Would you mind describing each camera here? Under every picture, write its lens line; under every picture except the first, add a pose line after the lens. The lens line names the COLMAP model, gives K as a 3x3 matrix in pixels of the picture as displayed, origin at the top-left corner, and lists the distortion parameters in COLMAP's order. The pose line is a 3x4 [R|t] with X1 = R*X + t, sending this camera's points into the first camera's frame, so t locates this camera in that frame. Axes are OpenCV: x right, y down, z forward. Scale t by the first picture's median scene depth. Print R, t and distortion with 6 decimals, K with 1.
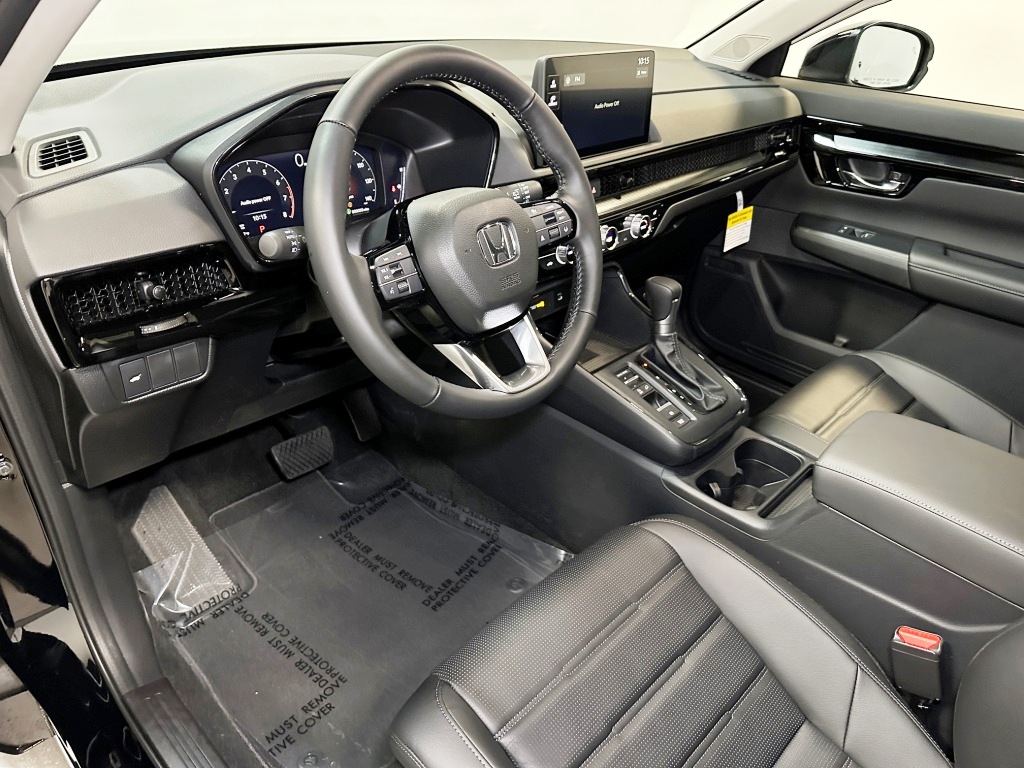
lens RADIAL K [[736.8, 0, 512.0], [0, 736.8, 384.0], [0, 0, 1]] dist [0.038873, -0.000672]
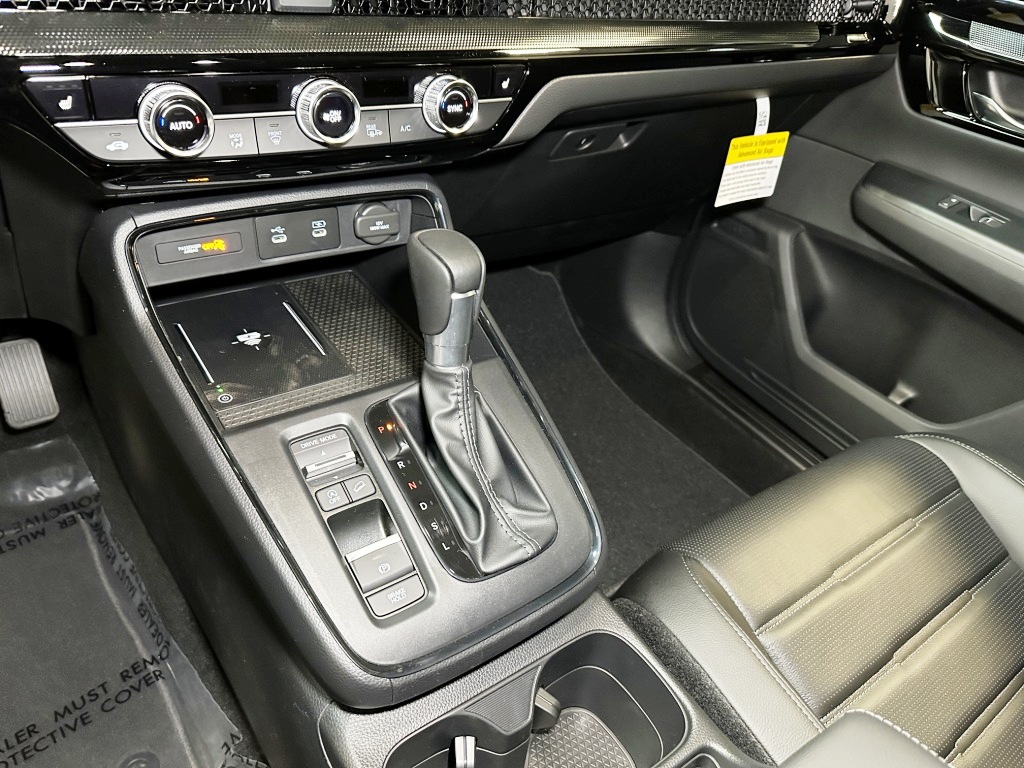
lens RADIAL K [[795.7, 0, 512.0], [0, 795.7, 384.0], [0, 0, 1]] dist [0.046186, 0.003389]
pose [[0.981029, 0.184673, -0.058979, 0.190374], [-0.178971, 0.979673, 0.090605, -0.073508], [0.074513, -0.078331, 0.994139, 0.374237]]
